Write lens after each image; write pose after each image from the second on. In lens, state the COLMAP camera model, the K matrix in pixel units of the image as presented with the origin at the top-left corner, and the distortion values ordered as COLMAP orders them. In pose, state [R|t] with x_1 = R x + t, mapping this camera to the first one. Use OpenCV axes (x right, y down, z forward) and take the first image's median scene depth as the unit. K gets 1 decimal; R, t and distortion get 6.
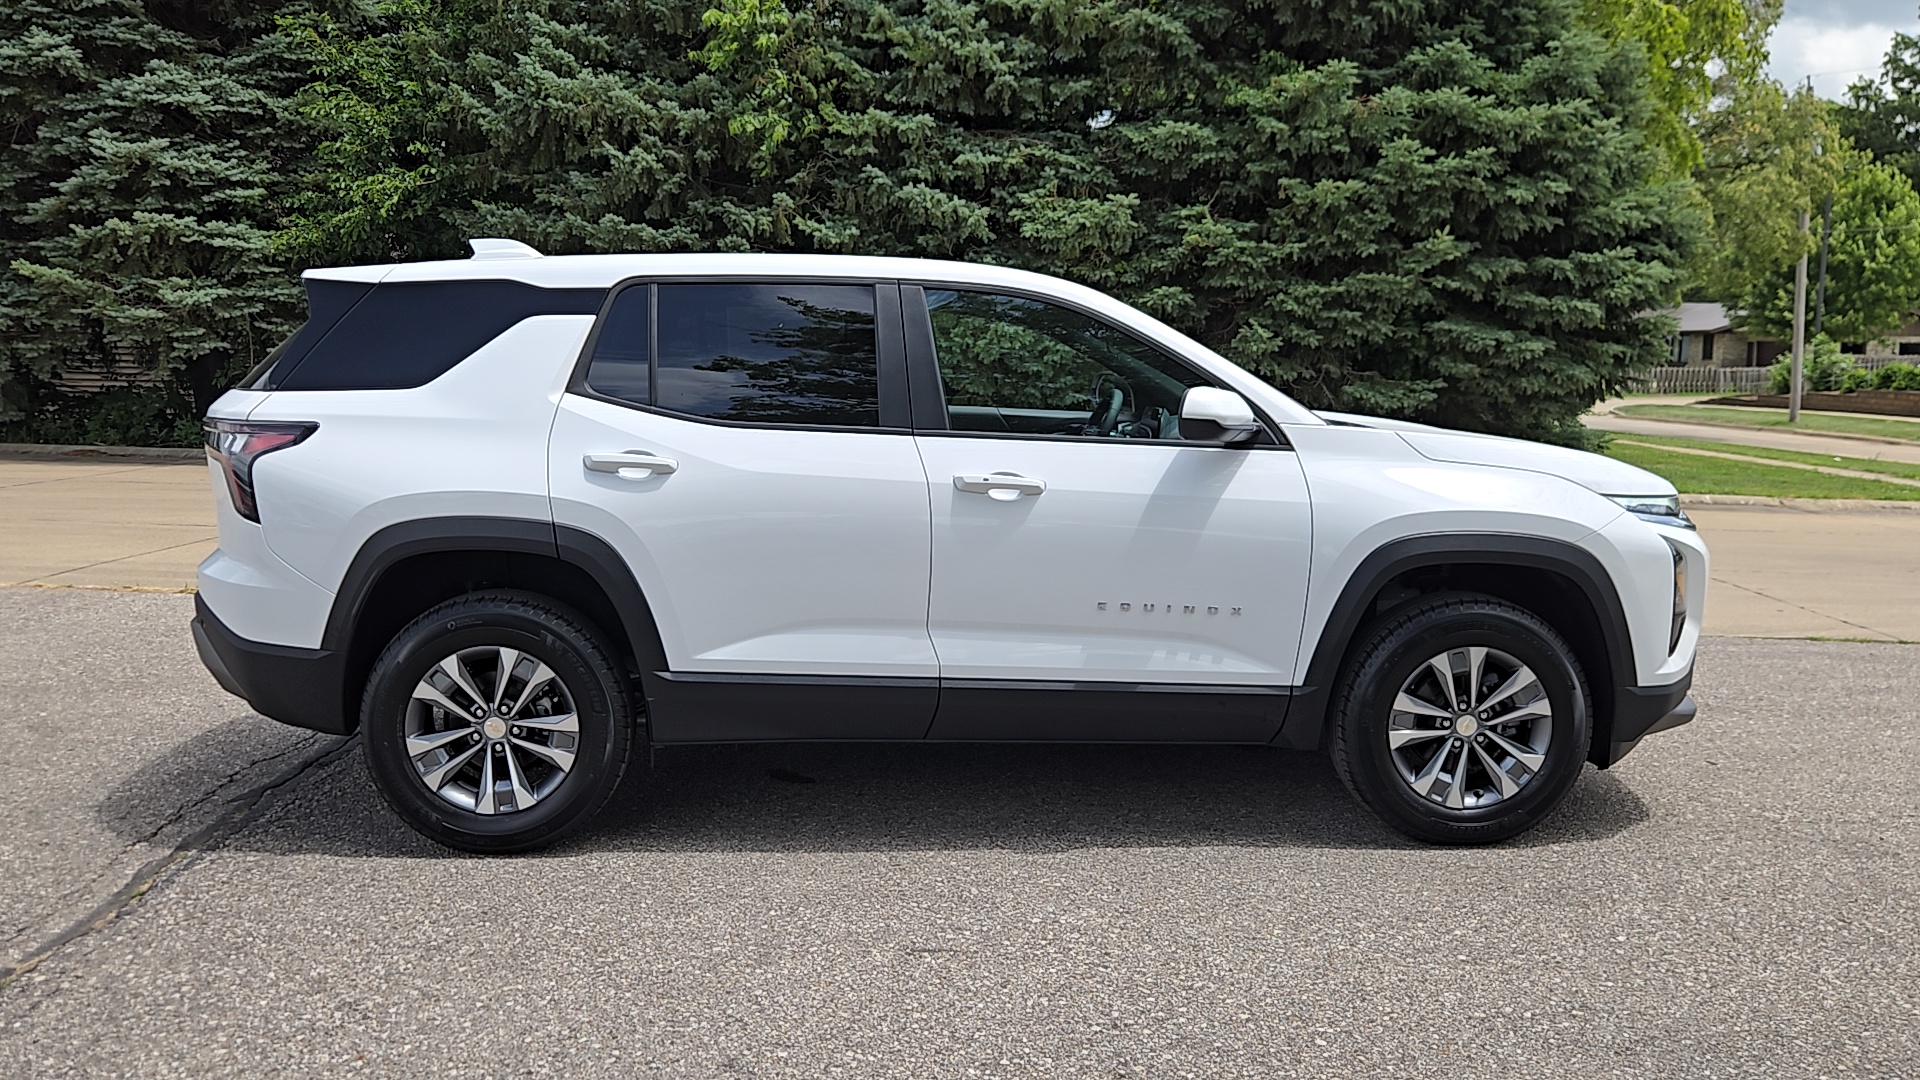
lens RADIAL K [[1621.8, 0, 952.3], [0, 1621.8, 542.1], [0, 0, 1]] dist [-0.002074, 0.012271]
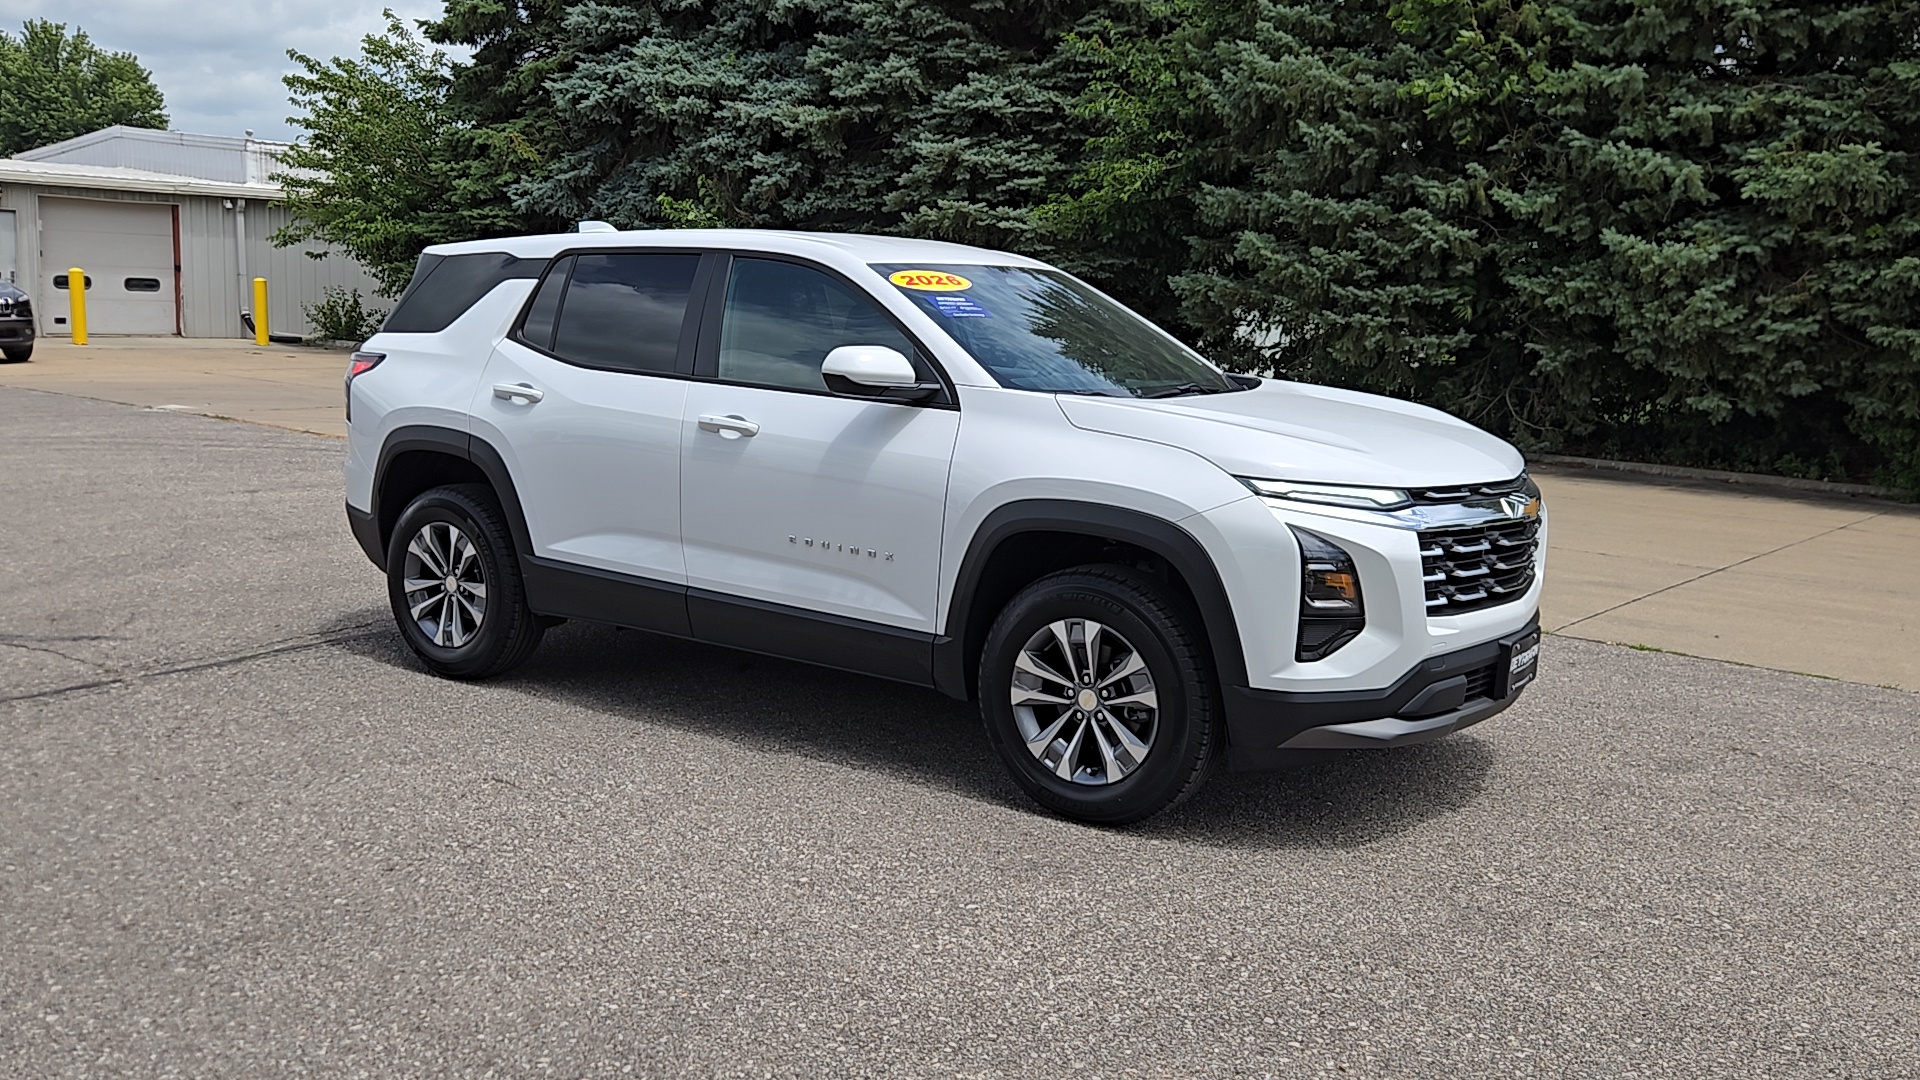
lens RADIAL K [[1621.8, 0, 945.5], [0, 1621.8, 535.8], [0, 0, 1]] dist [-0.002074, 0.012271]
pose [[0.788064, 0.095201, -0.608188, 0.265240], [-0.088840, 0.995215, 0.040668, -0.005425], [0.609150, 0.021982, 0.792751, 0.053999]]
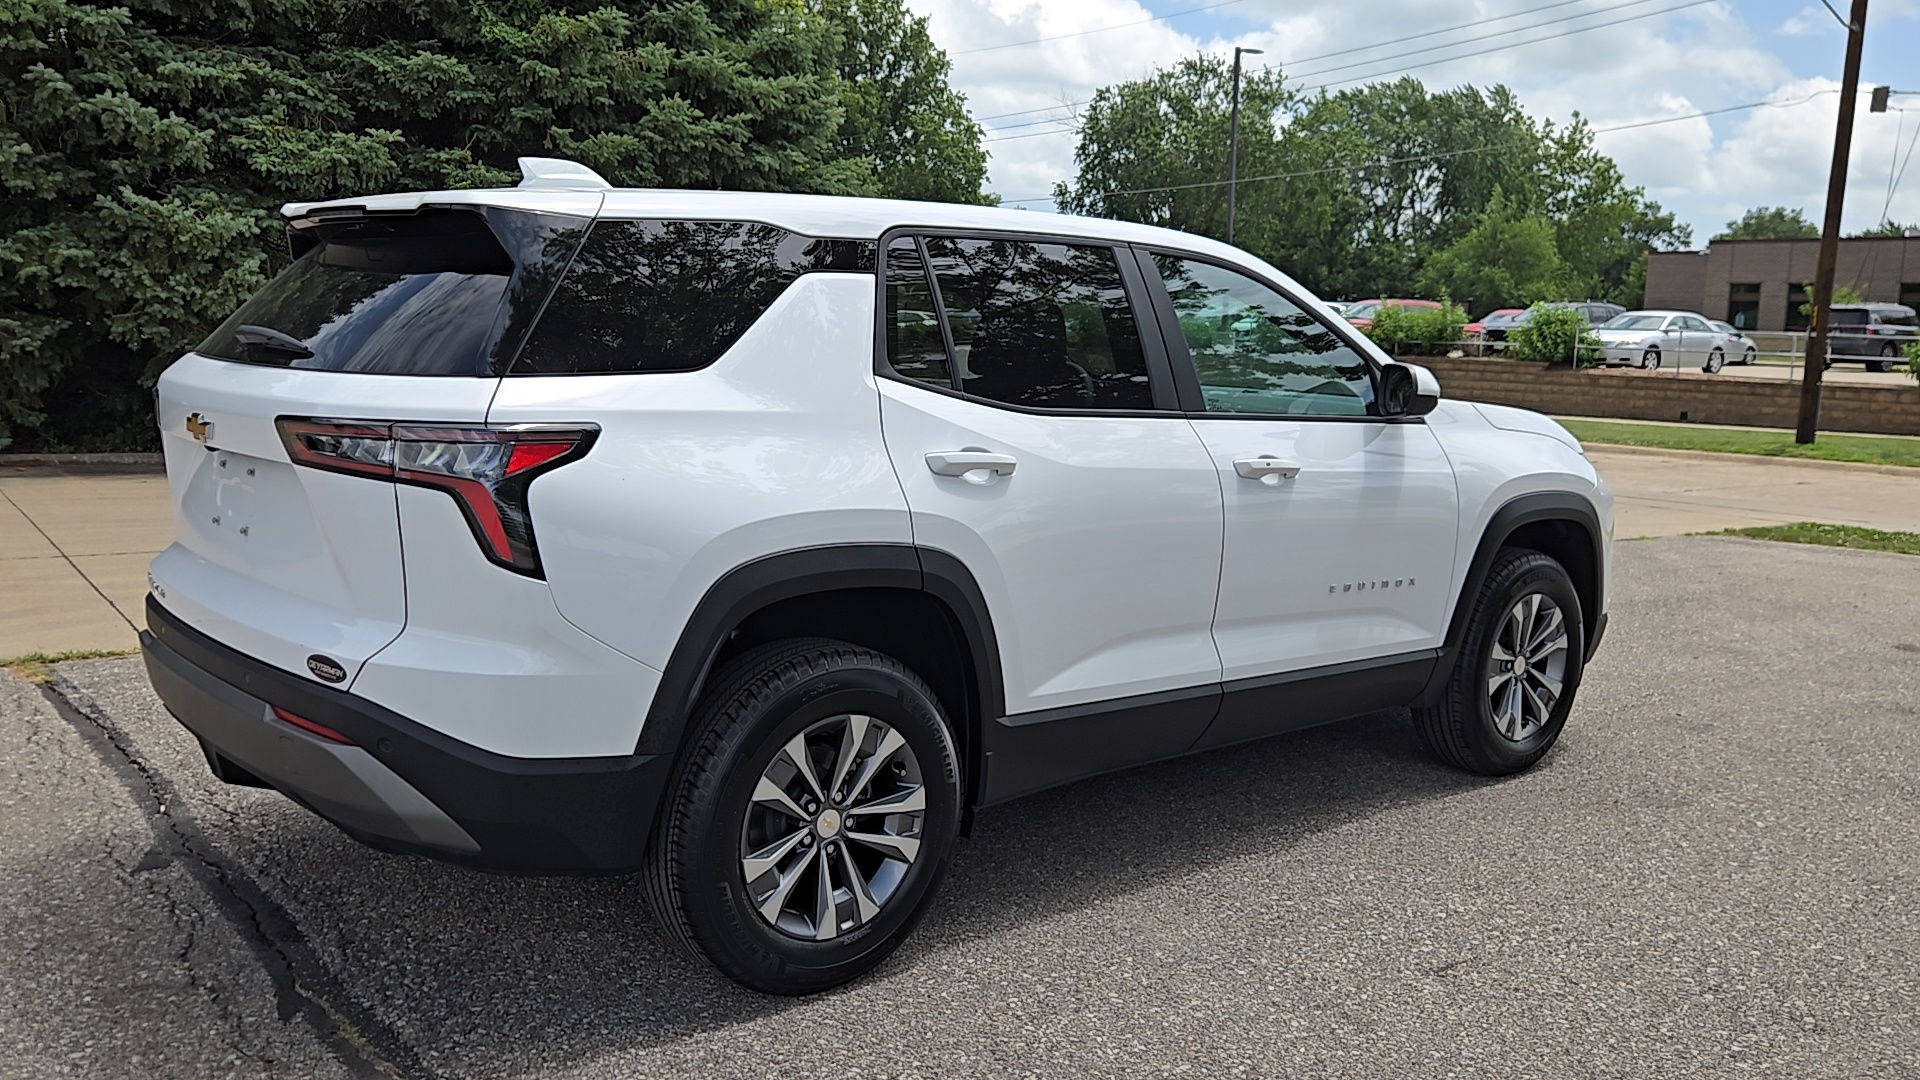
lens RADIAL K [[1621.8, 0, 955.9], [0, 1621.8, 532.4], [0, 0, 1]] dist [-0.002074, 0.012271]
pose [[0.785810, -0.069266, 0.614577, -0.211367], [0.056023, 0.997595, 0.040801, -0.014440], [-0.615925, 0.002369, 0.787801, 0.114361]]
